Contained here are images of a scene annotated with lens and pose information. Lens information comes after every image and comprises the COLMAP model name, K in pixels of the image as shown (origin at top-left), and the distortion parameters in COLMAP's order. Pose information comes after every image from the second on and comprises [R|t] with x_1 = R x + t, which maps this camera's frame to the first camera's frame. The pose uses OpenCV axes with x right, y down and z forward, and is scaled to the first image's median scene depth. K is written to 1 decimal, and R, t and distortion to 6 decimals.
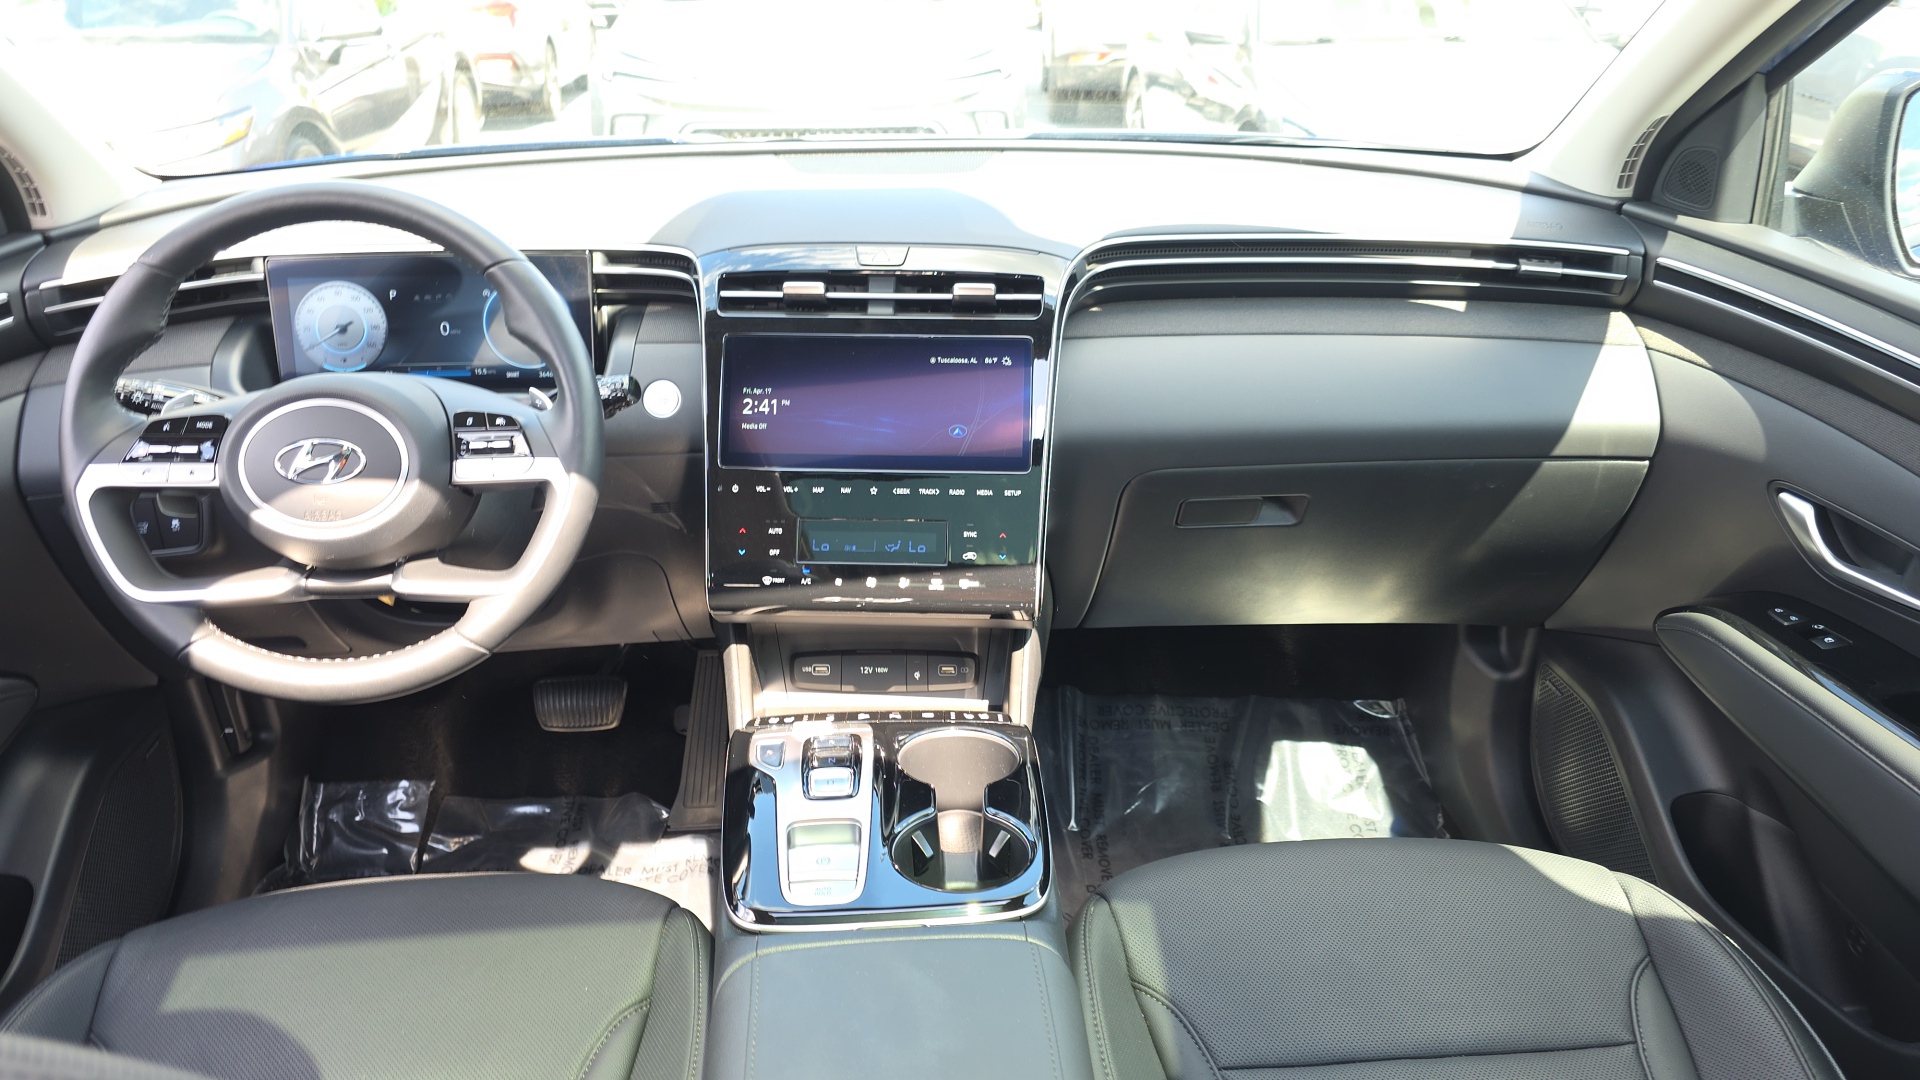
lens RADIAL K [[1305.1, 0, 946.8], [0, 1305.1, 532.5], [0, 0, 1]] dist [0.084652, -0.116600]
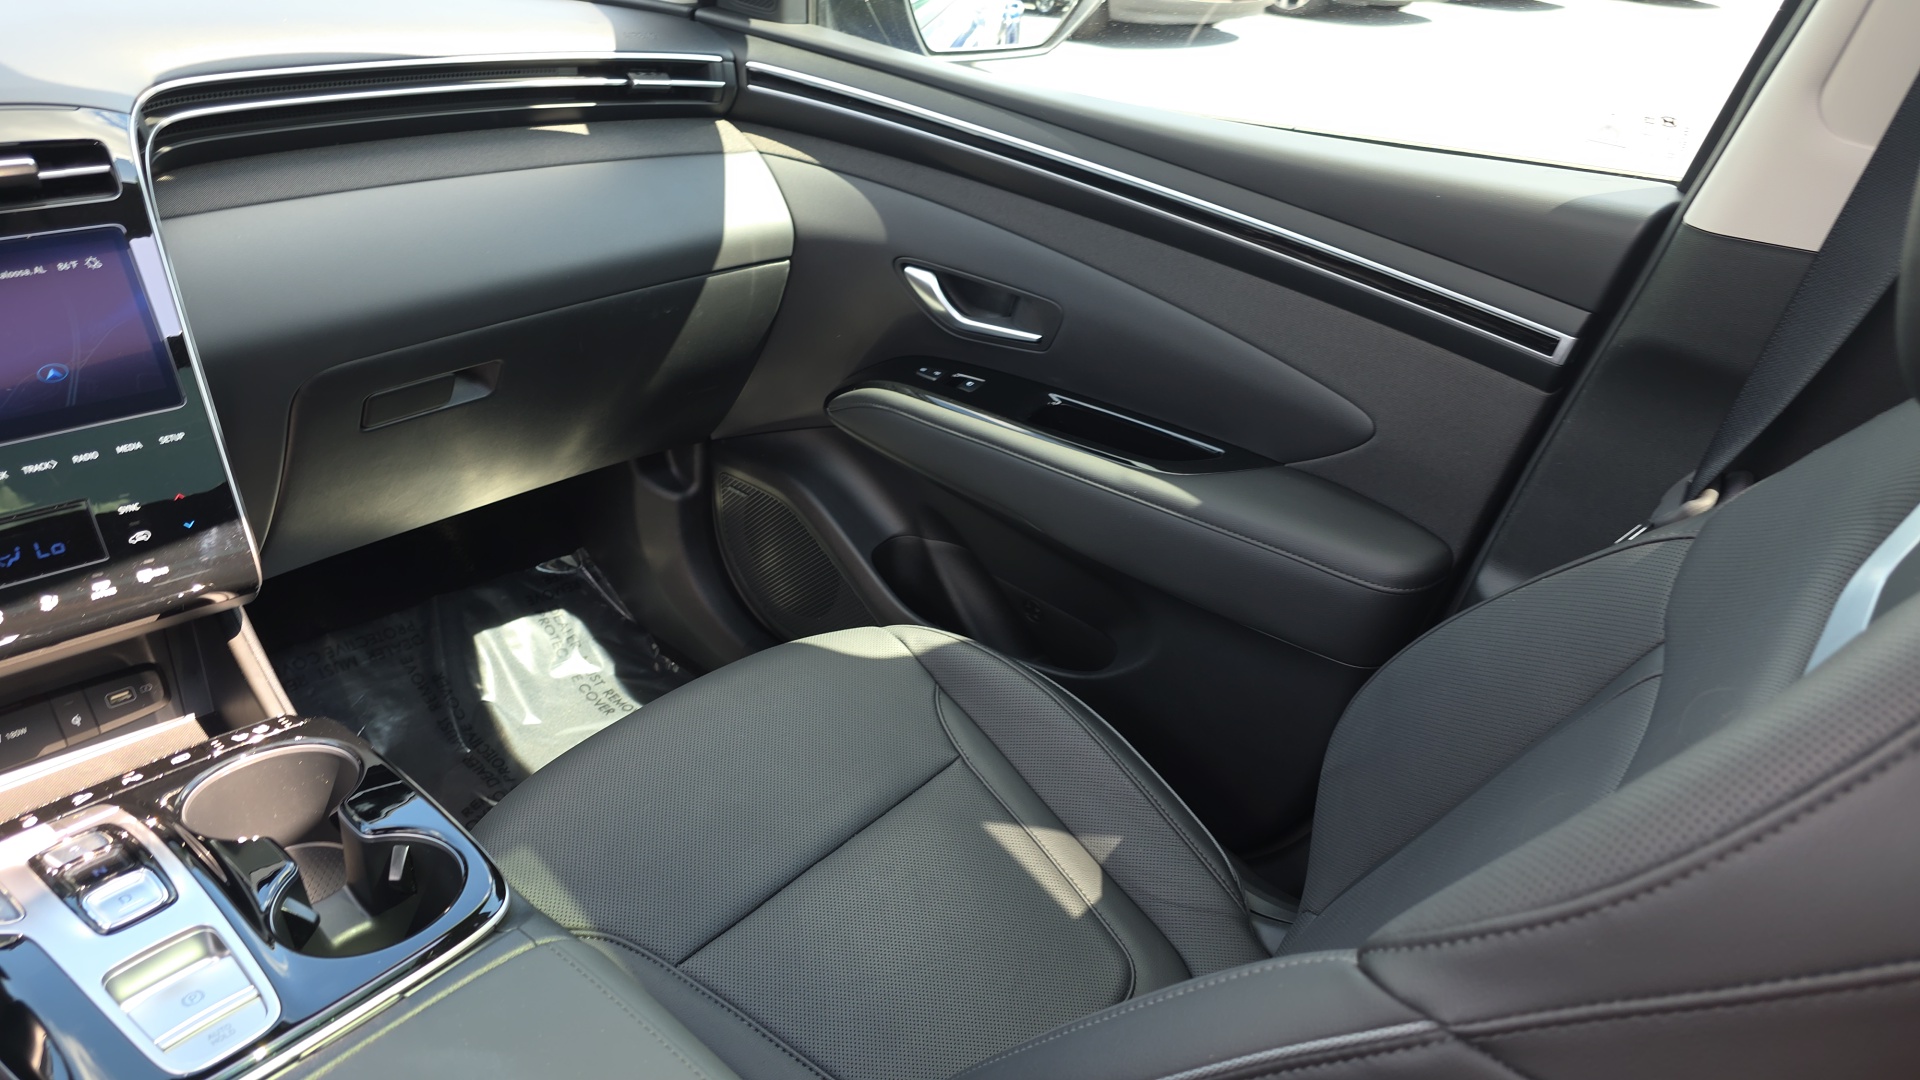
lens RADIAL K [[1299.3, 0, 961.0], [0, 1299.3, 545.0], [0, 0, 1]] dist [0.059736, -0.061643]
pose [[0.690914, -0.311227, 0.652515, -0.138260], [0.227450, 0.950334, 0.212442, -0.028010], [-0.686225, 0.001636, 0.727387, 0.139686]]
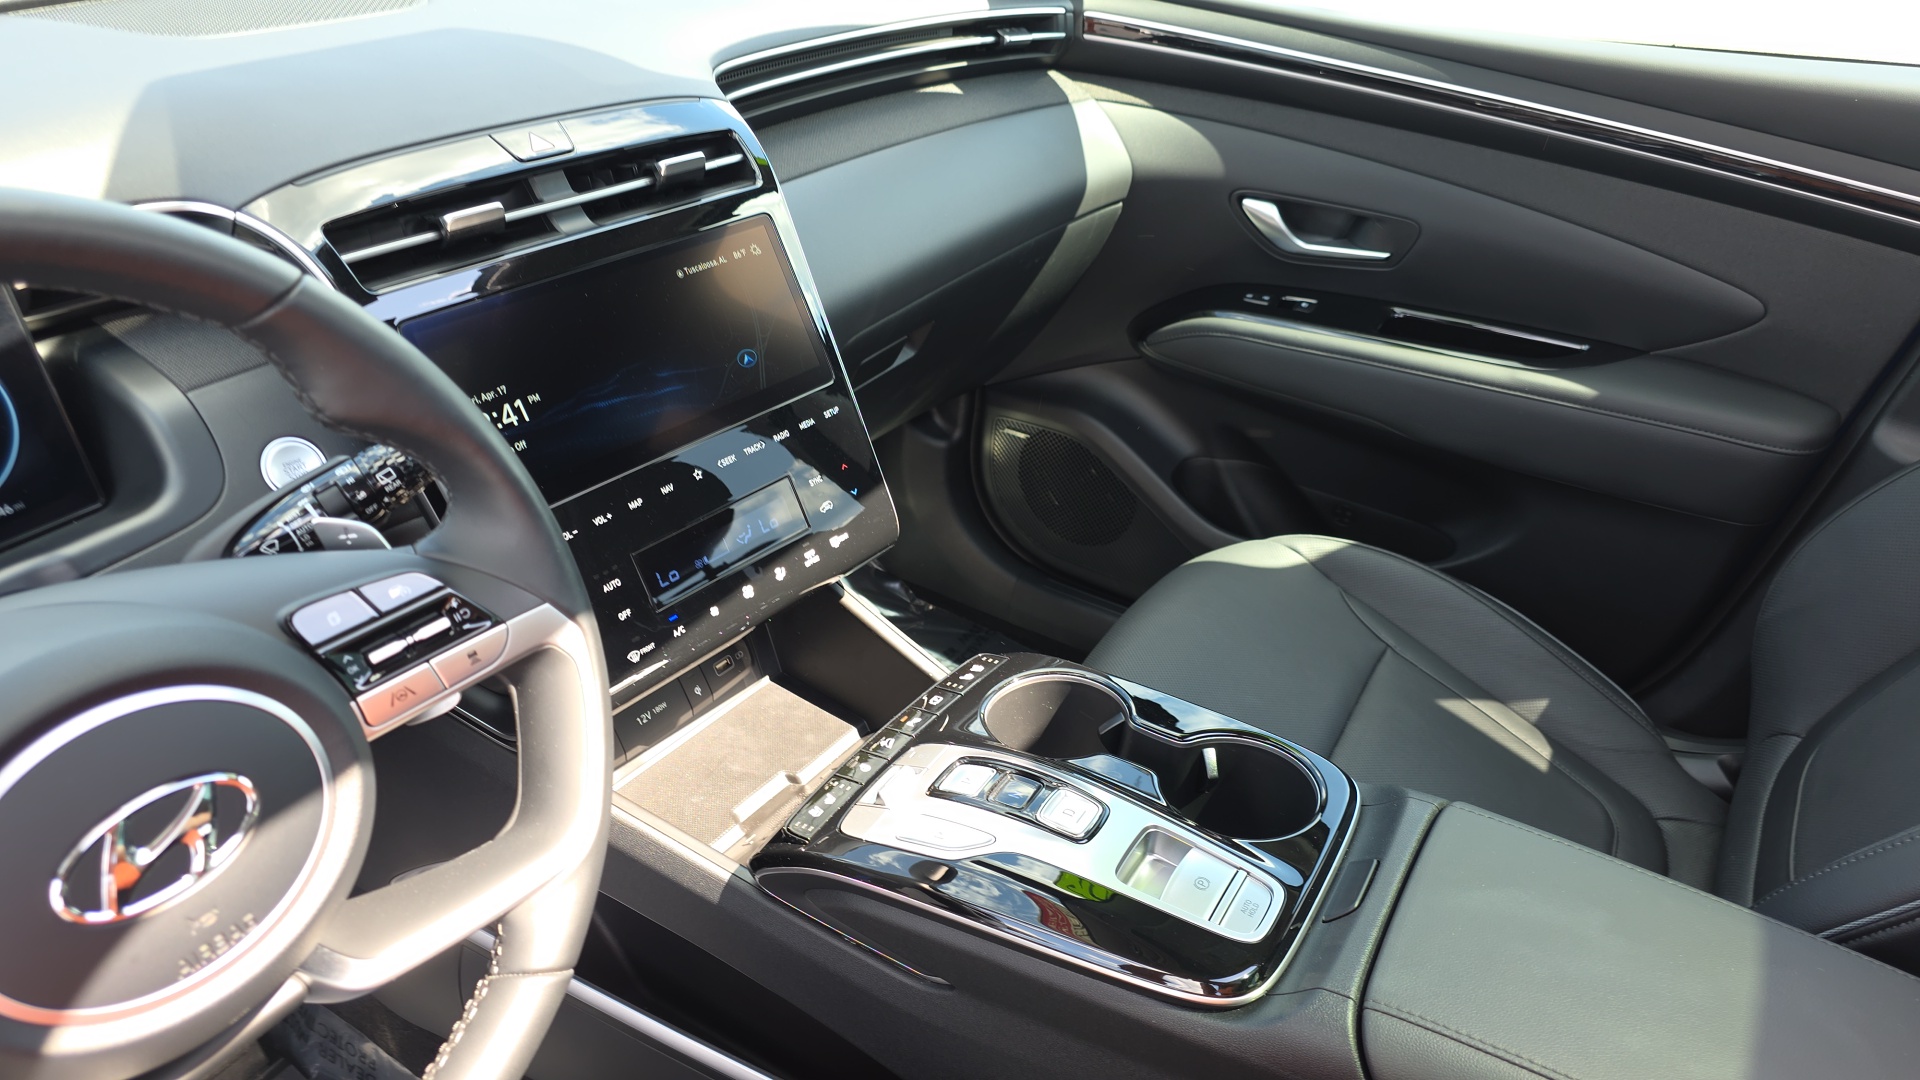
lens RADIAL K [[1299.3, 0, 961.0], [0, 1299.3, 545.0], [0, 0, 1]] dist [0.059736, -0.061643]
pose [[0.573617, -0.407138, 0.710776, -0.466444], [0.290162, 0.912457, 0.288493, -0.151232], [-0.766009, 0.040755, 0.641537, 0.415441]]
